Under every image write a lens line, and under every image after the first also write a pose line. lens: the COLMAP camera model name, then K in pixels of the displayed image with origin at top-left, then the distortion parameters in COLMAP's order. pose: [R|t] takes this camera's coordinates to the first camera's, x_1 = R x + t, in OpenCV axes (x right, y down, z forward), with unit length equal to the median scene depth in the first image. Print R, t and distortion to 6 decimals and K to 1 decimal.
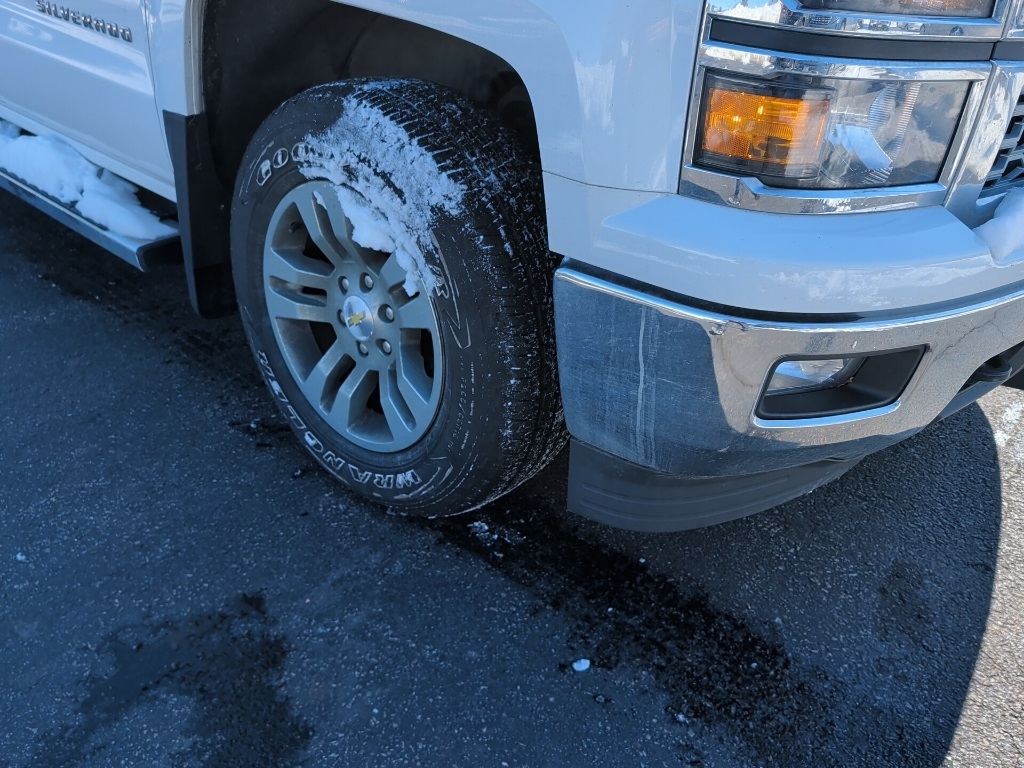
lens RADIAL K [[804.3, 0, 512.8], [0, 804.3, 372.5], [0, 0, 1]] dist [0.003770, -0.006334]
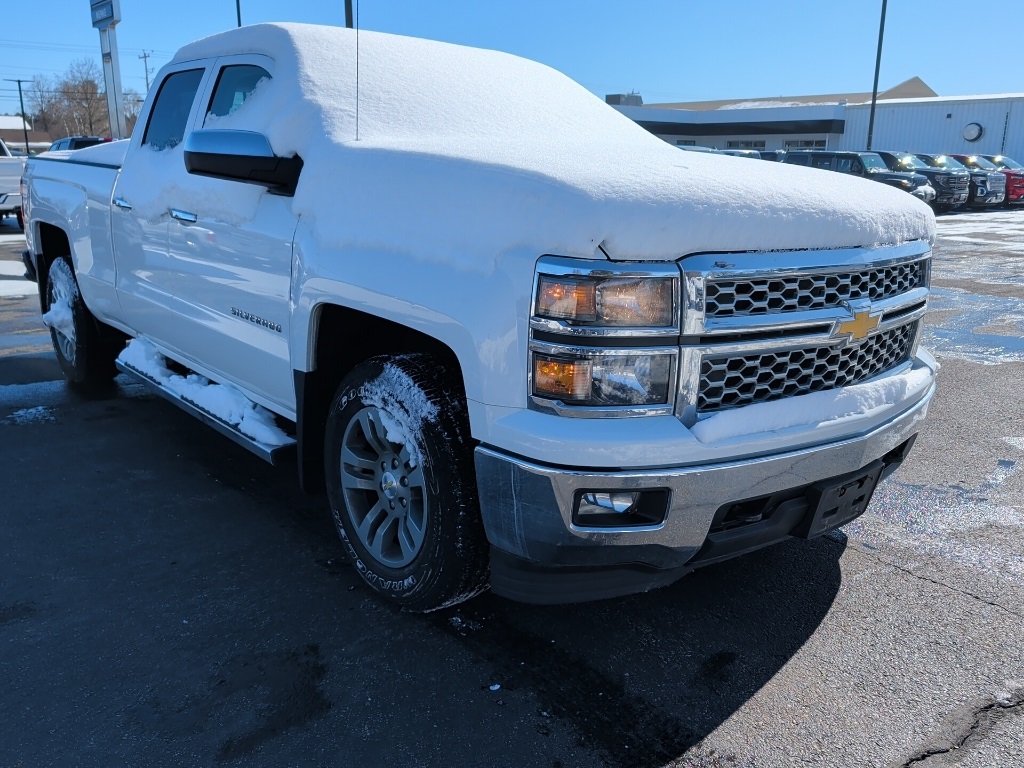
lens RADIAL K [[852.0, 0, 512.0], [0, 852.0, 384.0], [0, 0, 1]] dist [0.010331, -0.004734]
pose [[0.987506, -0.007287, -0.157413, 0.384667], [-0.037397, 0.959555, -0.279027, 0.242281], [0.153080, 0.281427, 0.947294, -0.801957]]
